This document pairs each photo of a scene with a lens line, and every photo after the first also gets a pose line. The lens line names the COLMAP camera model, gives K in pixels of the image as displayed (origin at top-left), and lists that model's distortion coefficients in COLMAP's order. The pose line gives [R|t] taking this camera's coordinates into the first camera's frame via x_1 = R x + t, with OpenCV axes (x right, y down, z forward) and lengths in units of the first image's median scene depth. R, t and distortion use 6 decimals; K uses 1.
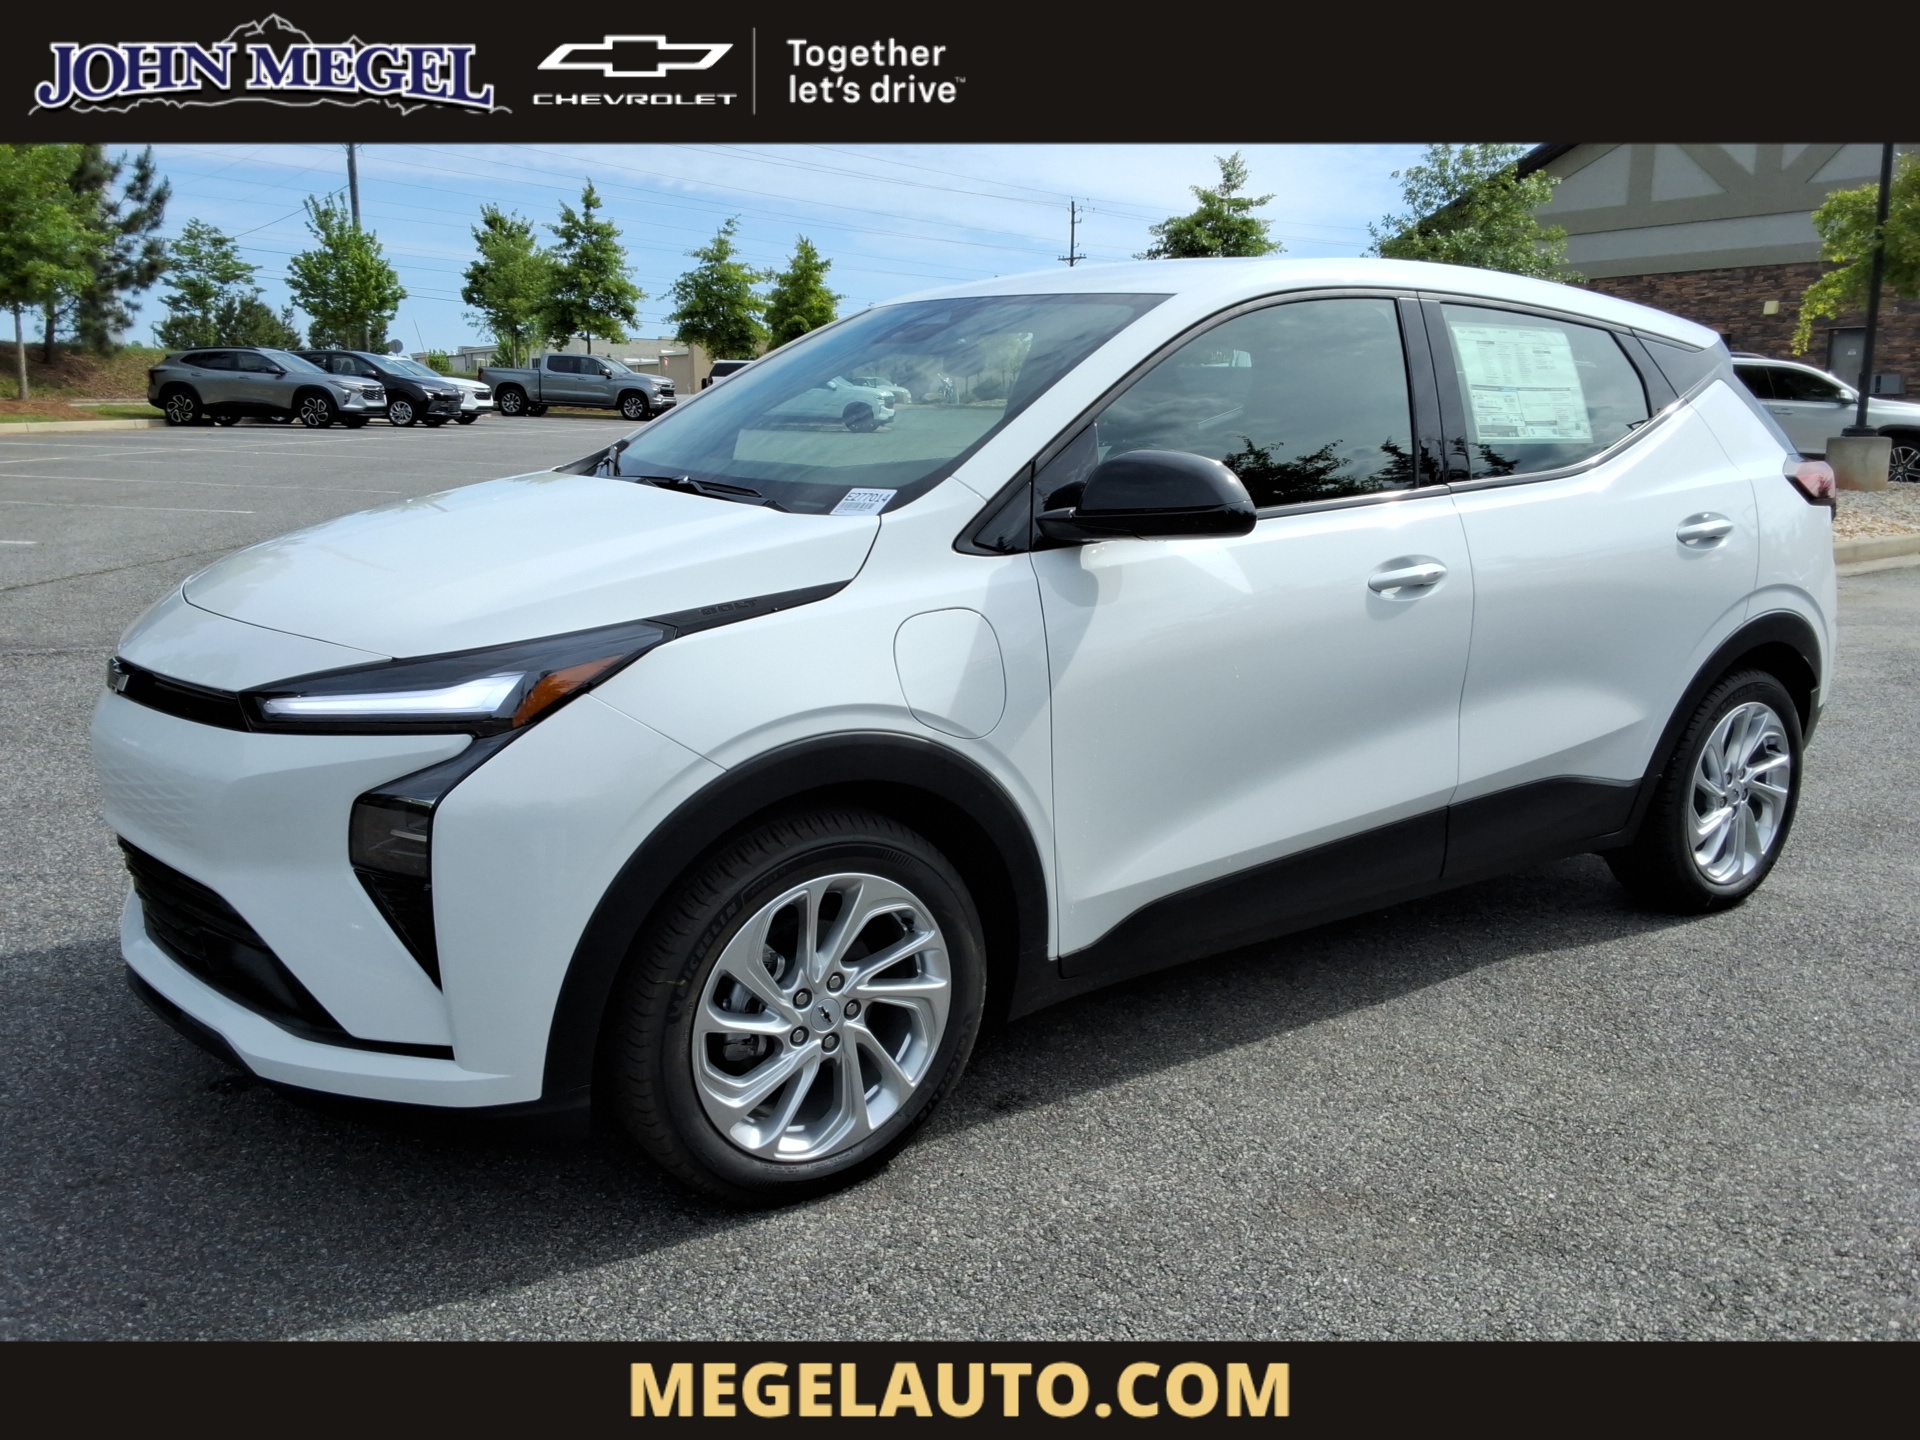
lens RADIAL K [[1547.4, 0, 967.7], [0, 1547.4, 703.9], [0, 0, 1]] dist [0.126686, -0.196251]
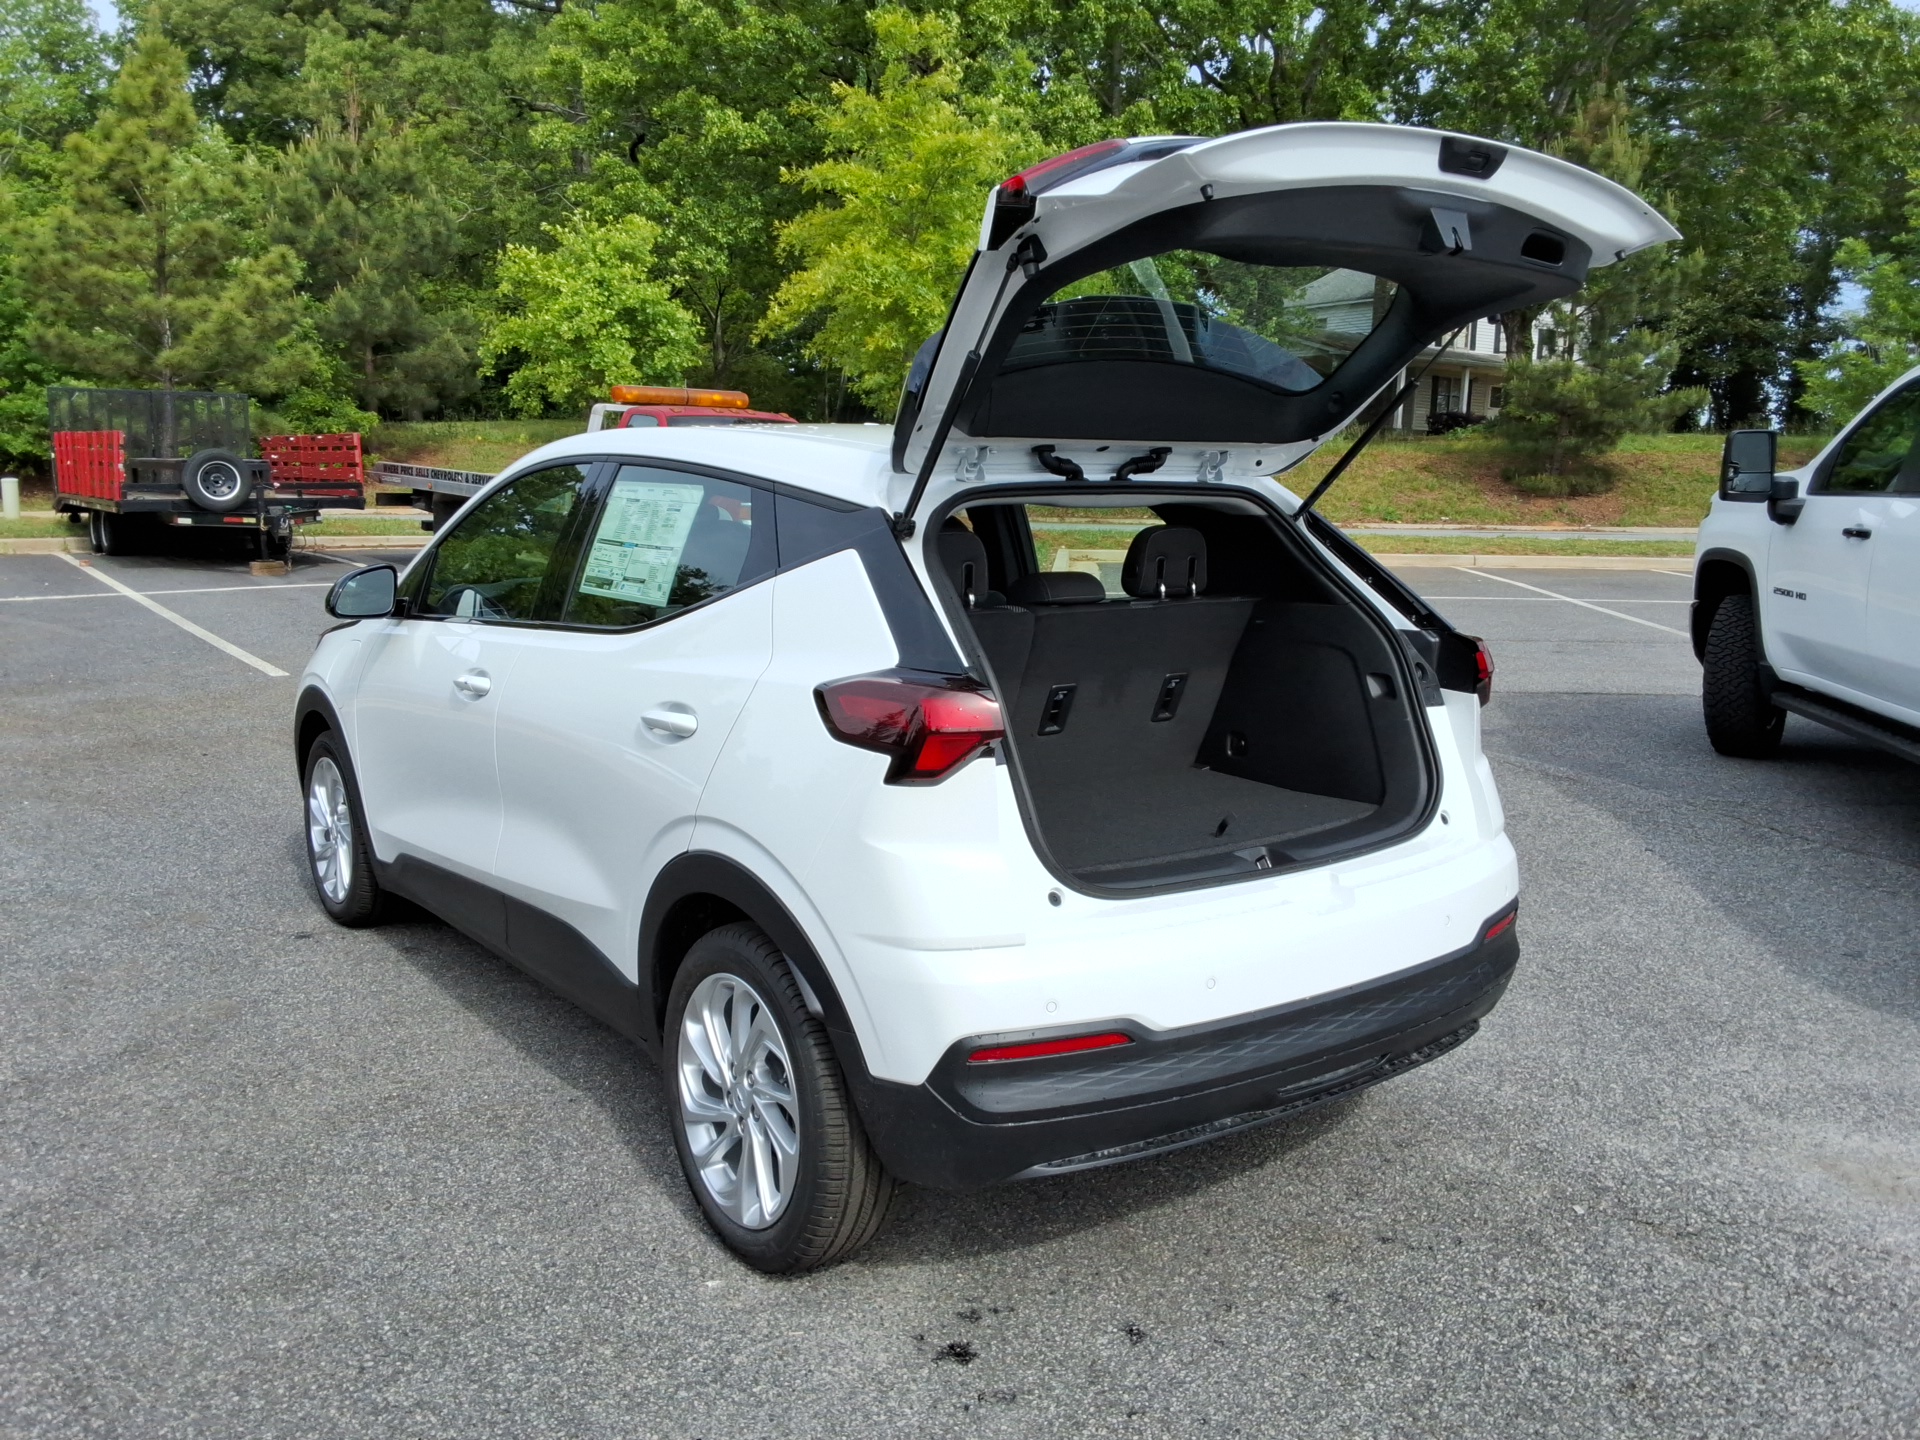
lens RADIAL K [[1547.4, 0, 967.7], [0, 1547.4, 703.9], [0, 0, 1]] dist [0.126686, -0.196251]
pose [[0.030072, 0.128895, -0.991202, 0.117533], [-0.212478, 0.969811, 0.119667, -0.022954], [0.976703, 0.207010, 0.056552, 0.100878]]
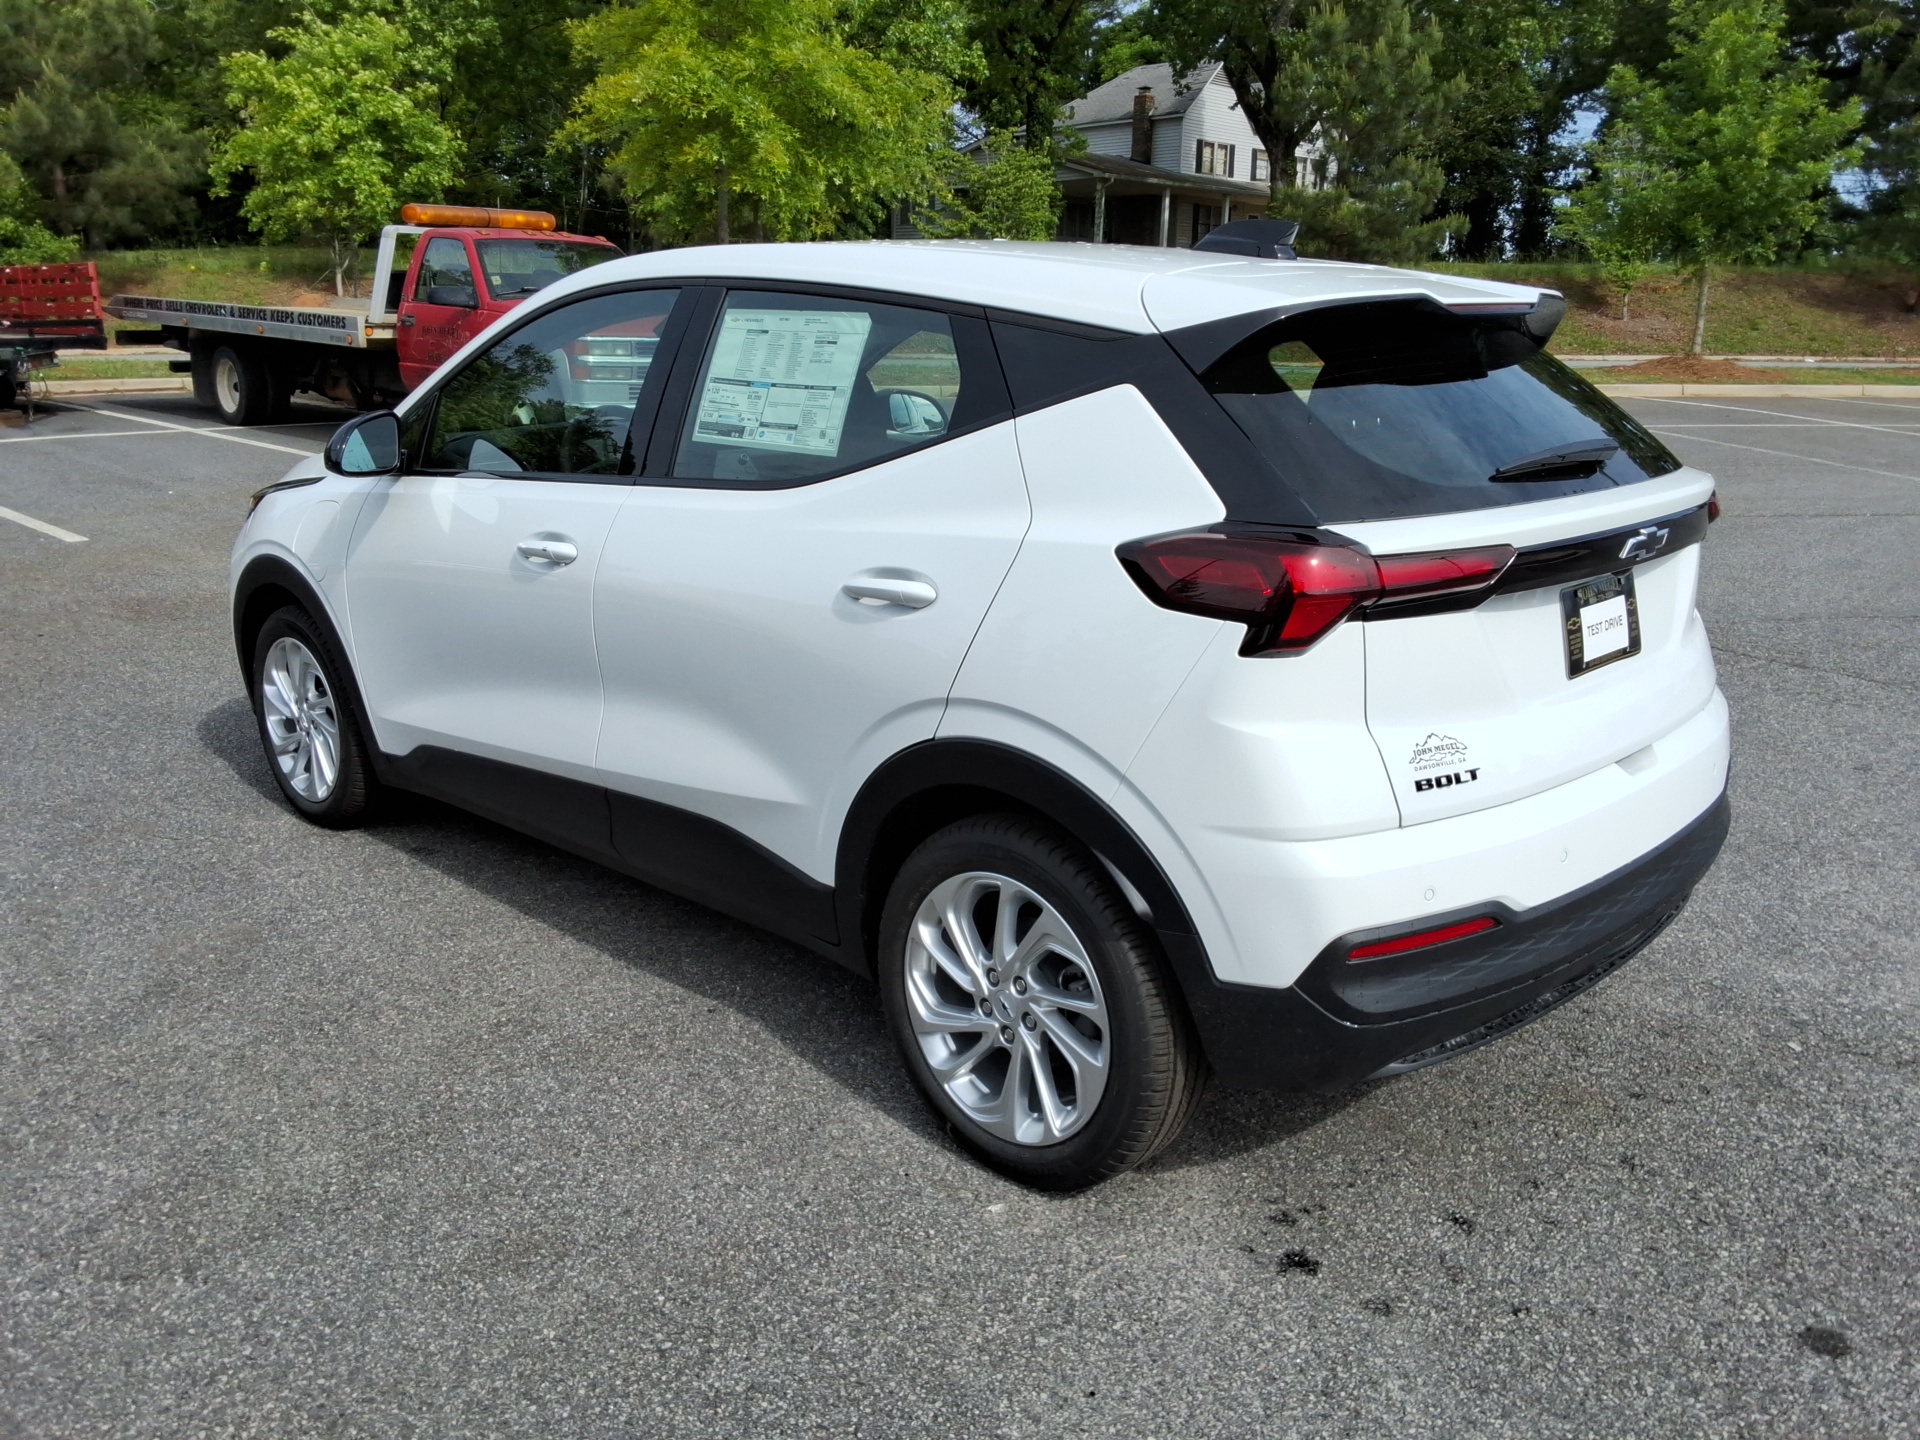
lens RADIAL K [[1547.0, 0, 973.5], [0, 1547.0, 701.2], [0, 0, 1]] dist [0.128110, -0.192579]
pose [[0.192280, 0.222894, -0.955692, 0.106786], [-0.198739, 0.962529, 0.184503, -0.018336], [0.961005, 0.154457, 0.229373, 0.080418]]
